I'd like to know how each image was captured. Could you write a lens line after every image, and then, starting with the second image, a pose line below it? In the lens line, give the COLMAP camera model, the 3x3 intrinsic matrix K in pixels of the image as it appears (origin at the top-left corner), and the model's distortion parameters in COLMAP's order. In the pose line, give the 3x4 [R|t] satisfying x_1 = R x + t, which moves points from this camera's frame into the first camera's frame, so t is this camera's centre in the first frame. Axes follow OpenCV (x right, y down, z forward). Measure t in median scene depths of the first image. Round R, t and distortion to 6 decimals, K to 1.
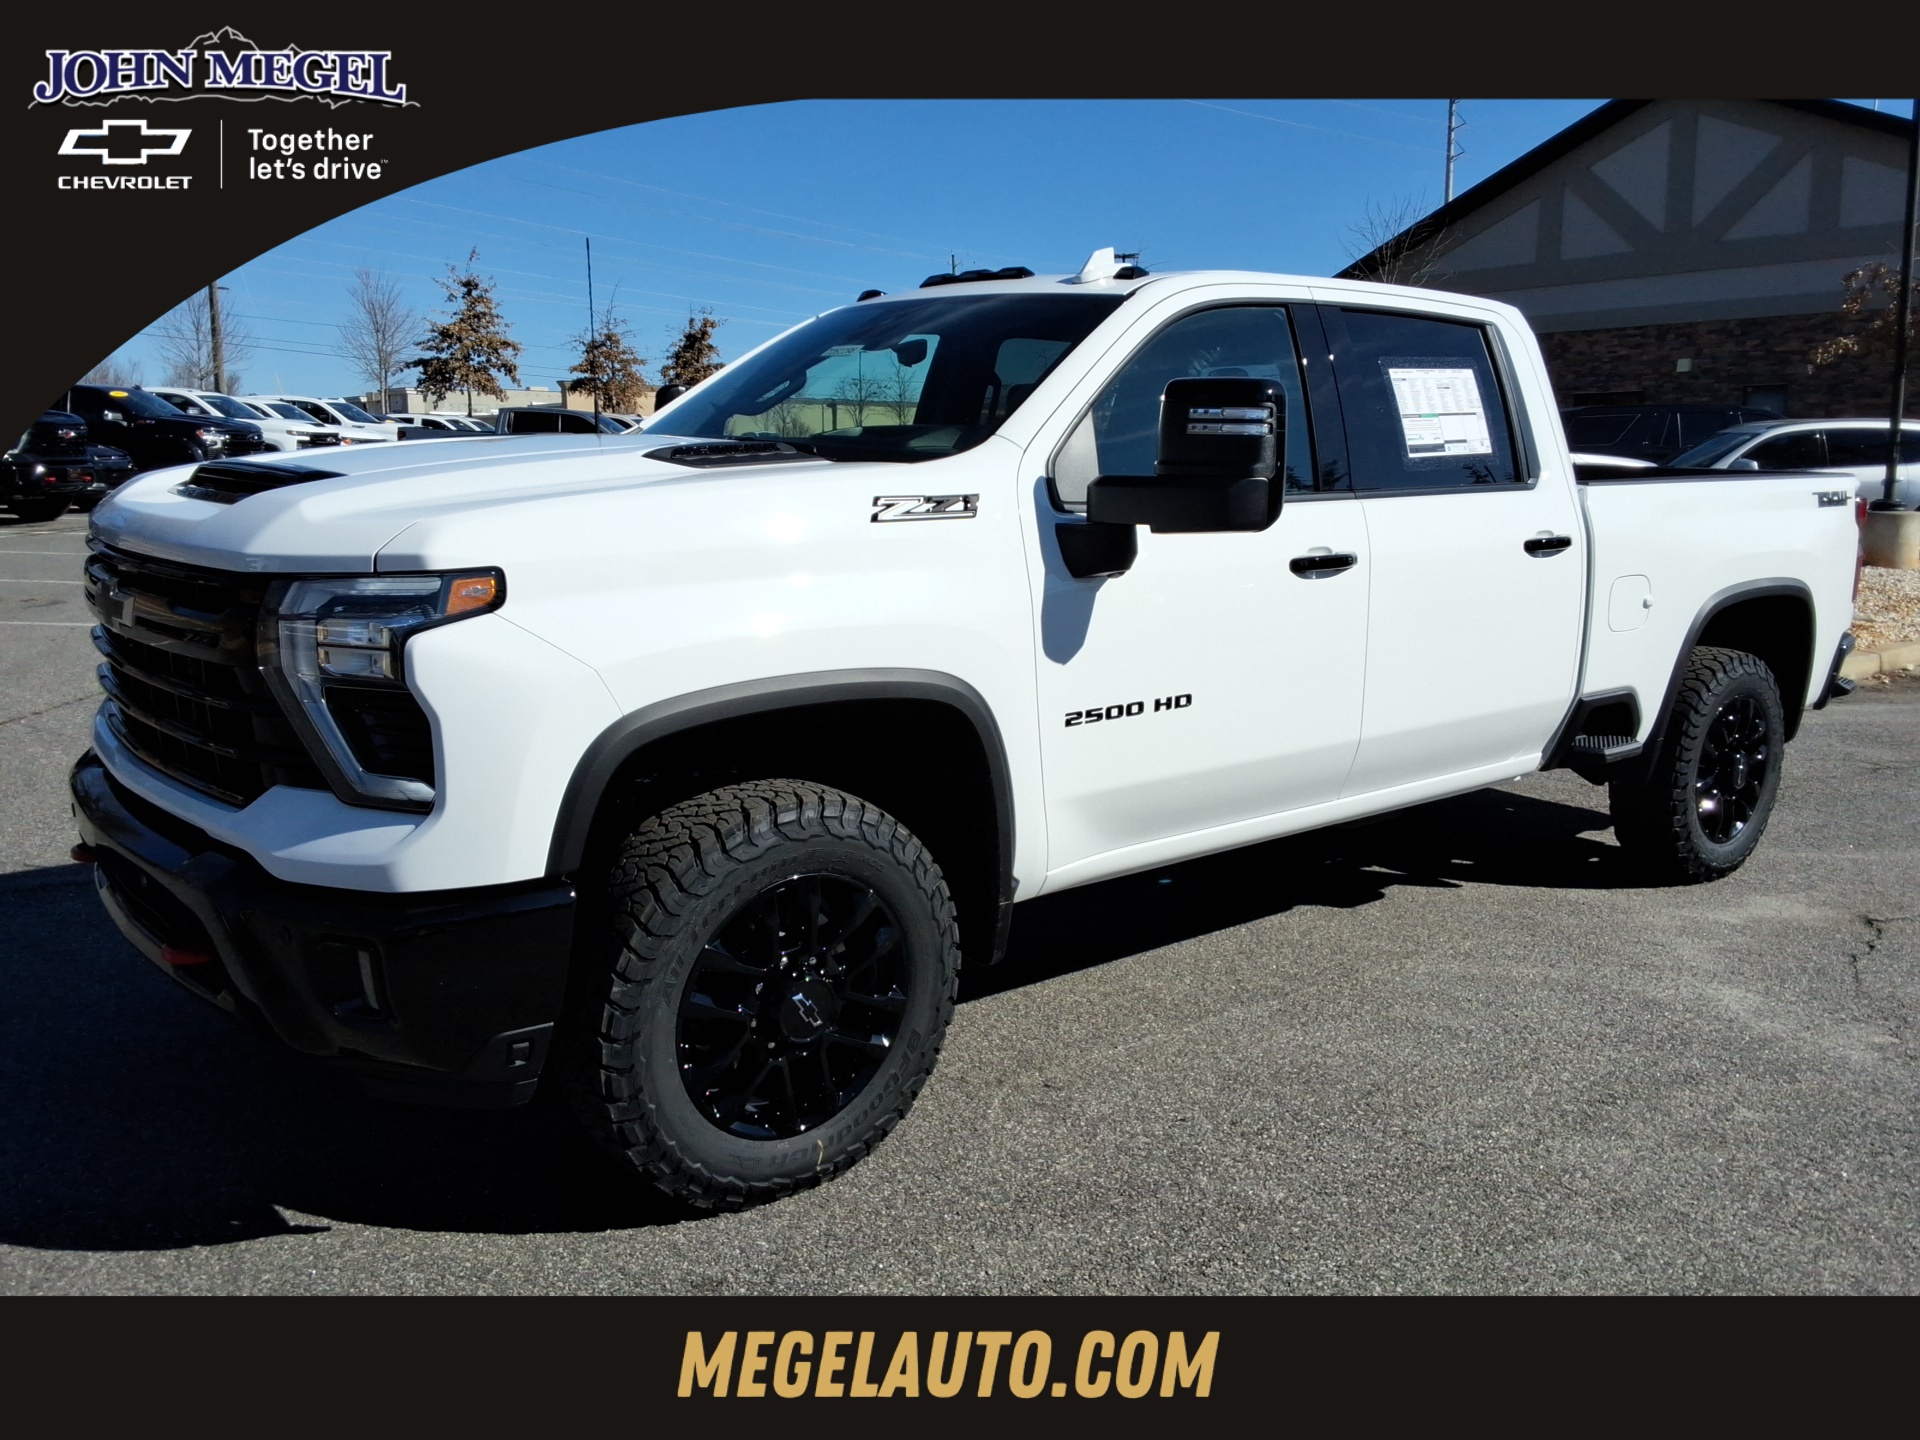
lens RADIAL K [[1525.9, 0, 983.8], [0, 1525.9, 710.8], [0, 0, 1]] dist [0.119204, -0.183582]
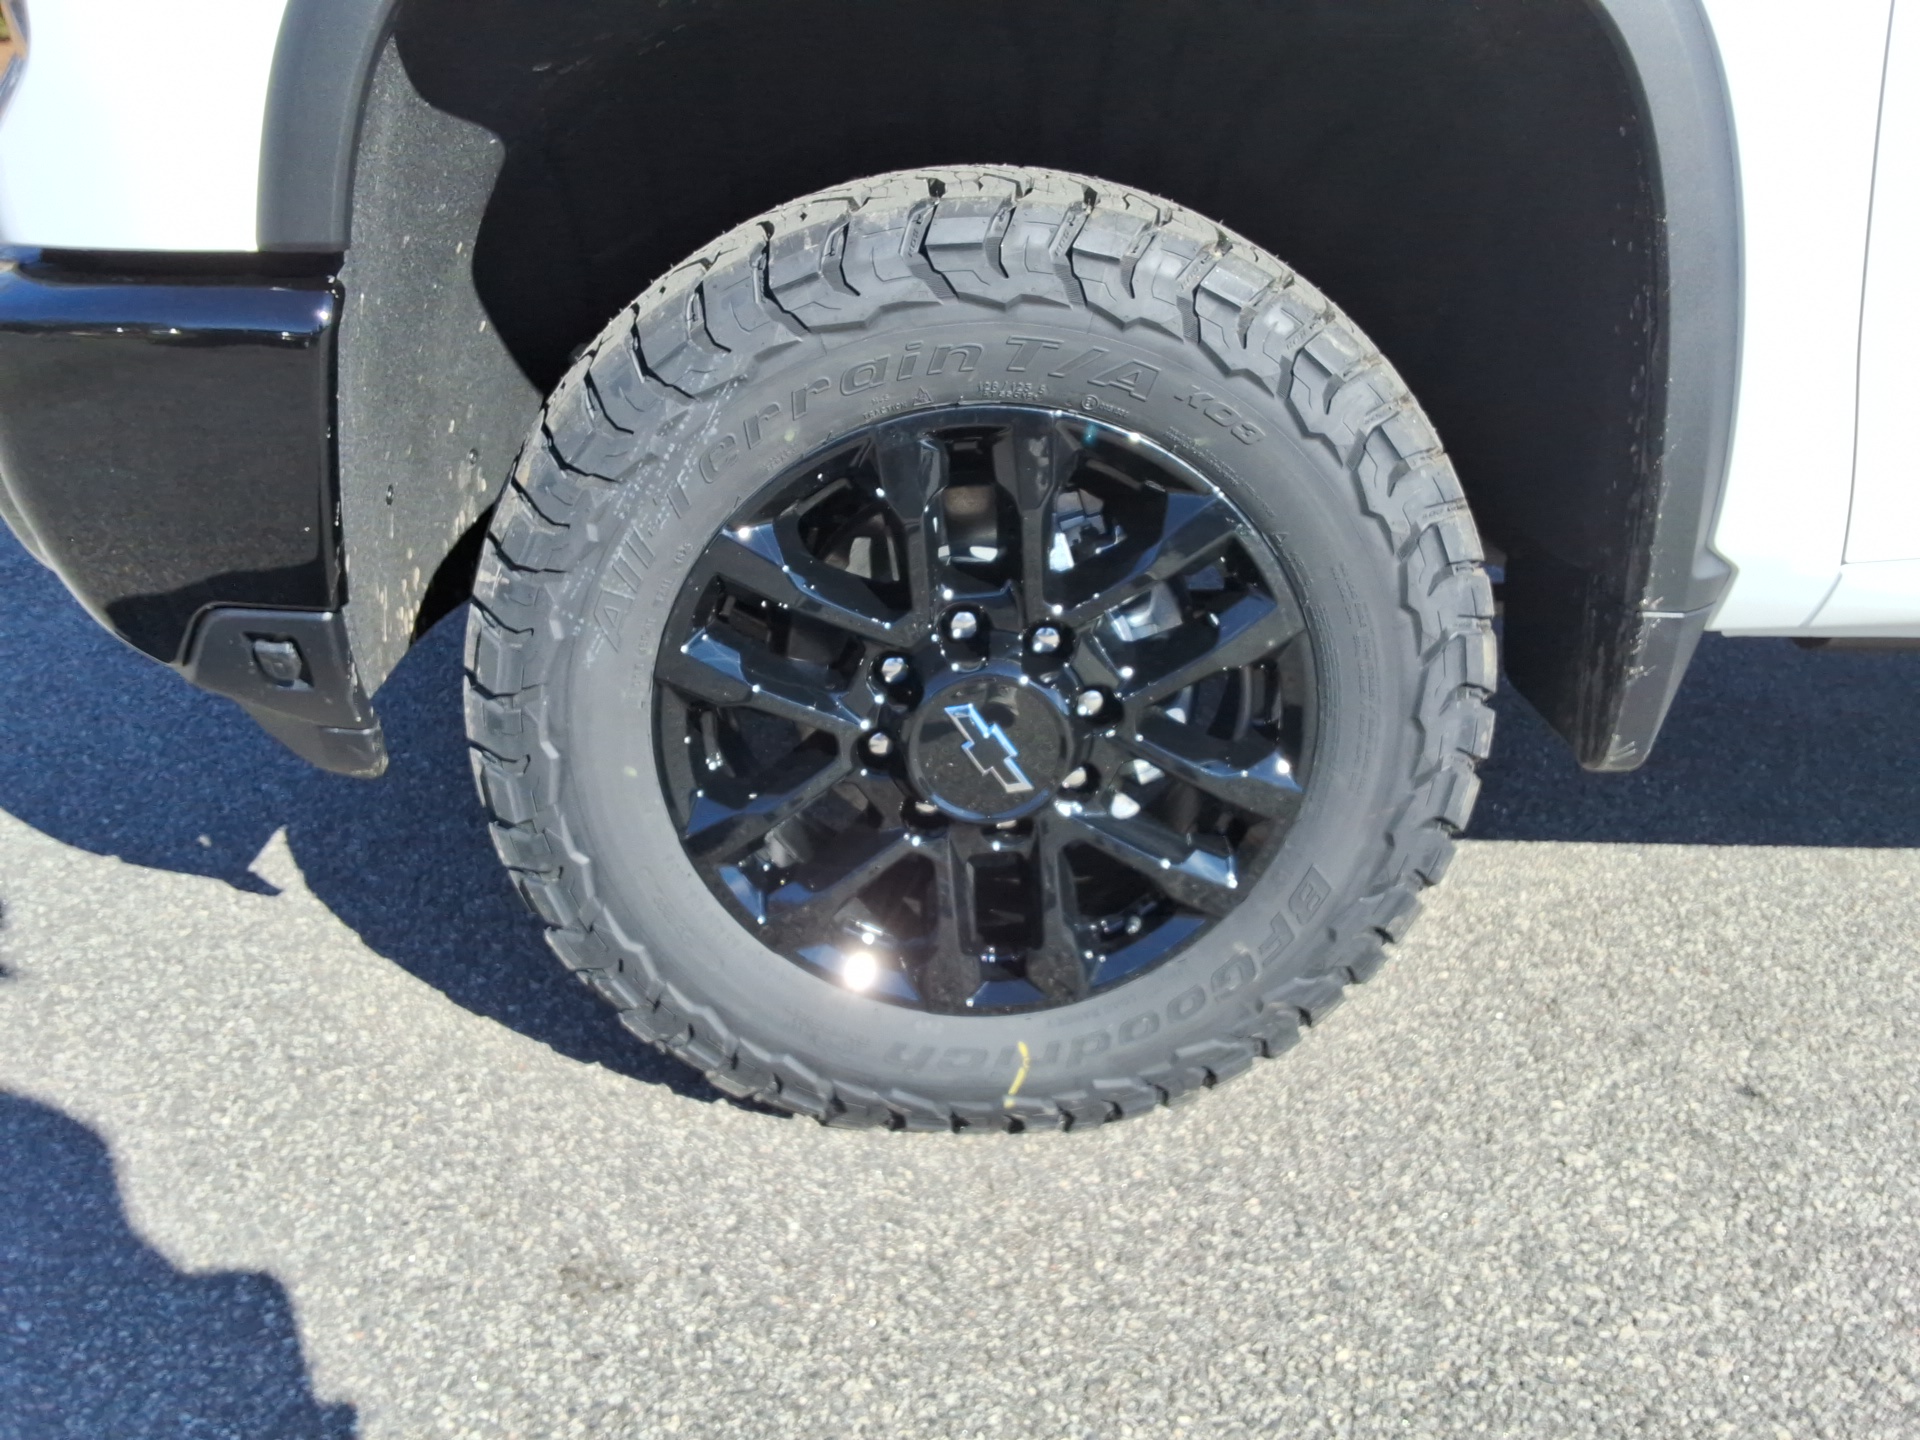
lens RADIAL K [[1572.3, 0, 978.5], [0, 1572.3, 705.6], [0, 0, 1]] dist [0.135280, -0.246601]
pose [[0.789165, 0.236192, -0.566950, 0.087048], [-0.125484, 0.965632, 0.227615, 0.066993], [0.601226, -0.108483, 0.791681, 0.499616]]
